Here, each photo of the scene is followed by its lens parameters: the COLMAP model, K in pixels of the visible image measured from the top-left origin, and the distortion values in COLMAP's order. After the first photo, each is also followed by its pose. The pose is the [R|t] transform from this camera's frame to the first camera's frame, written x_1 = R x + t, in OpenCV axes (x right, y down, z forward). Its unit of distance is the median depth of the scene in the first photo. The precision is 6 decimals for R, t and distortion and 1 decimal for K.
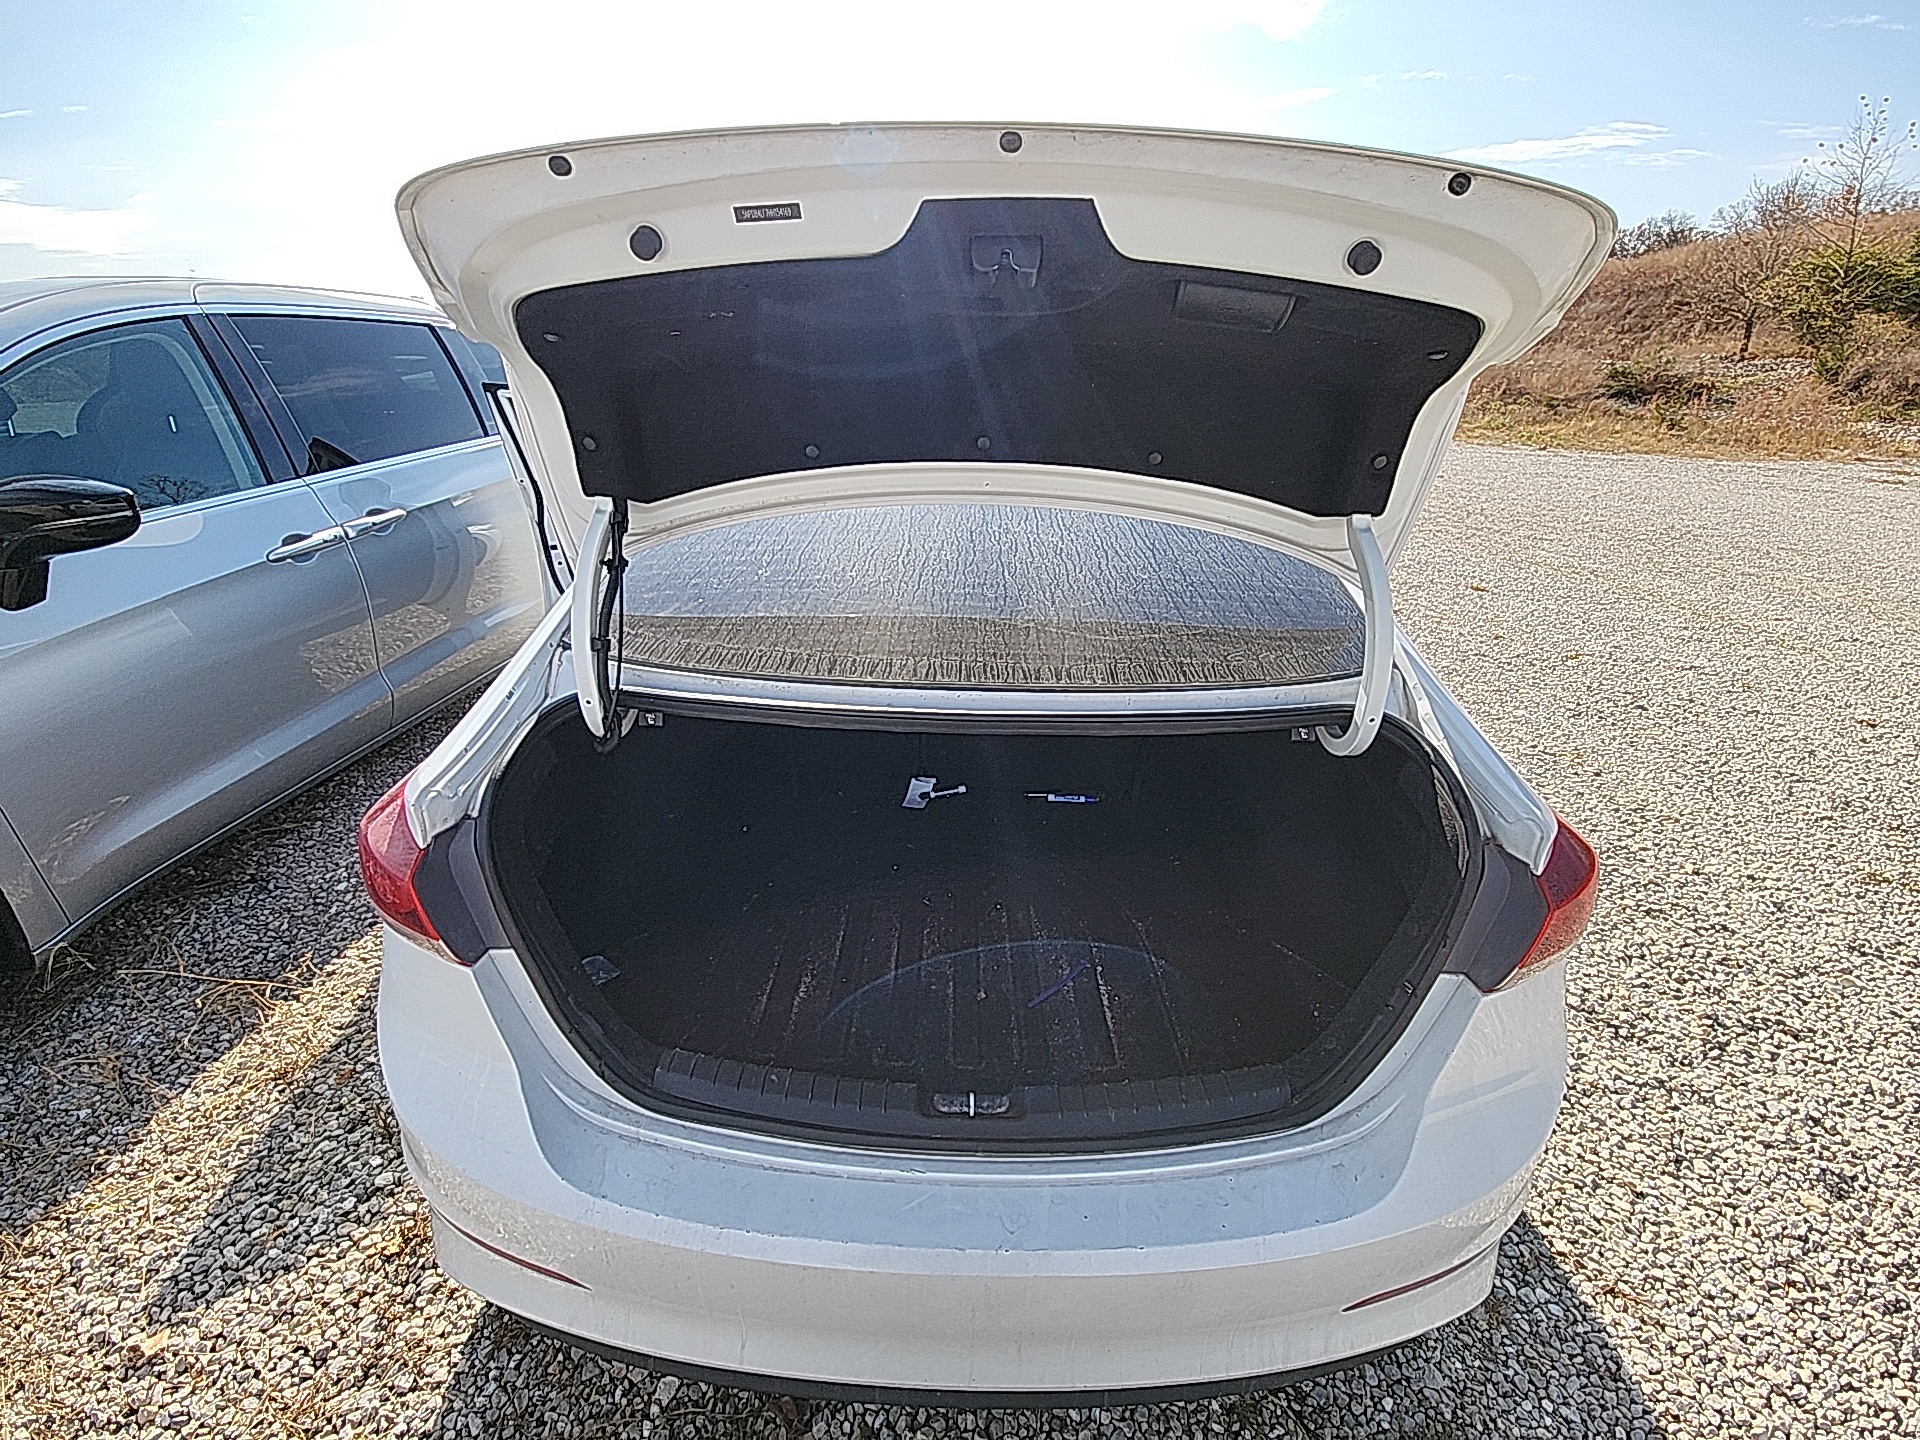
lens RADIAL K [[779.2, 0, 960.0], [0, 779.2, 720.0], [0, 0, 1]] dist [0.014487, -0.011941]
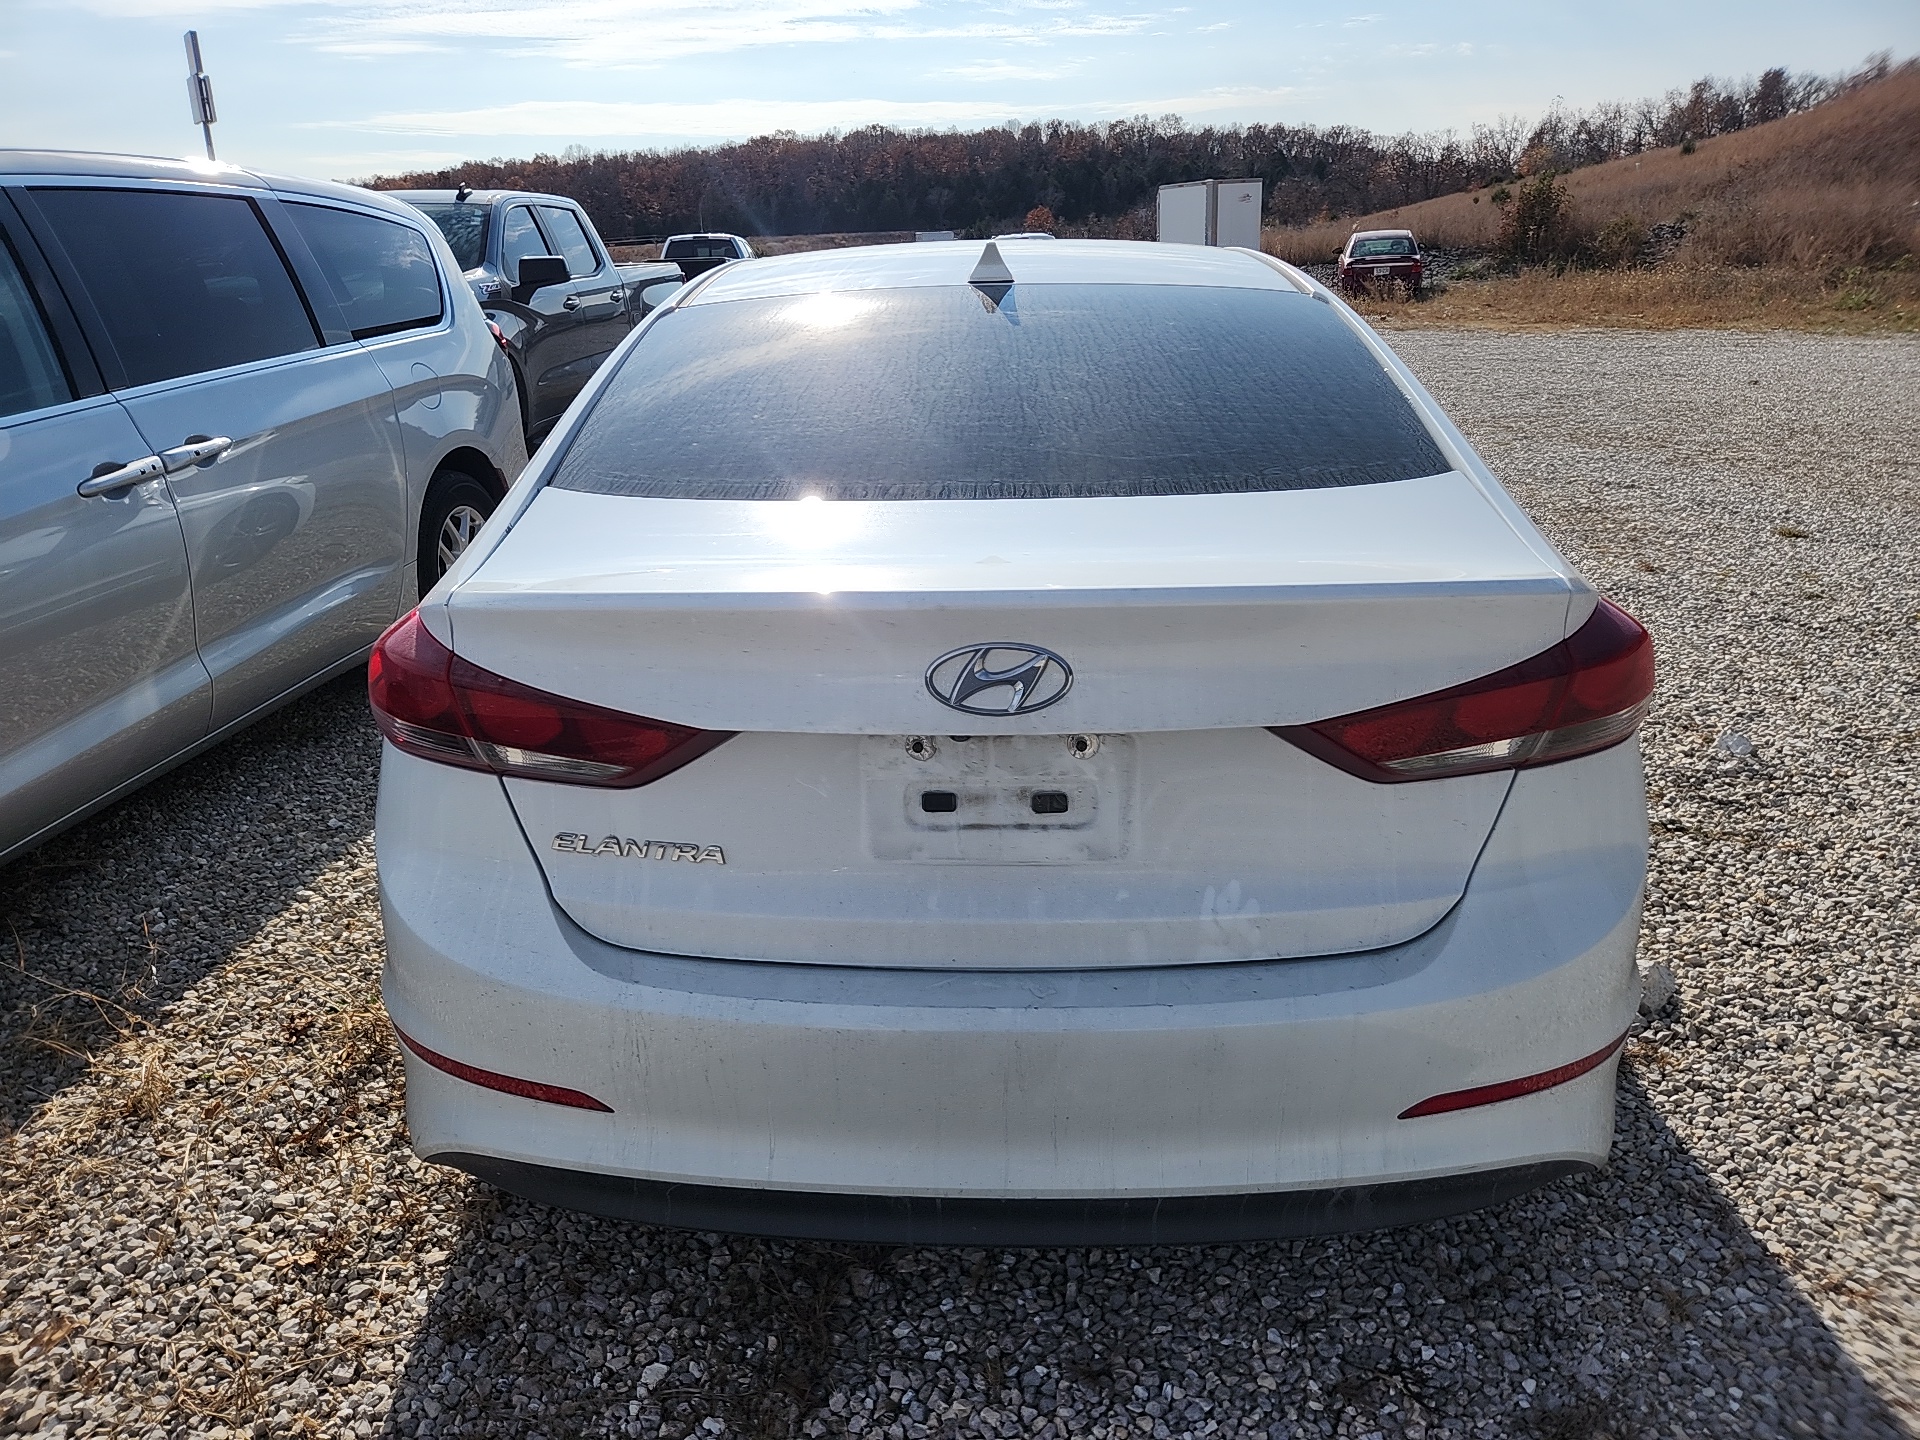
lens RADIAL K [[1286.4, 0, 938.4], [0, 1286.4, 727.8], [0, 0, 1]] dist [0.071756, -0.057072]
pose [[0.998767, -0.029130, -0.040191, 0.006819], [0.025852, 0.996476, -0.079801, 0.260892], [0.042374, 0.078663, 0.996000, -0.407507]]
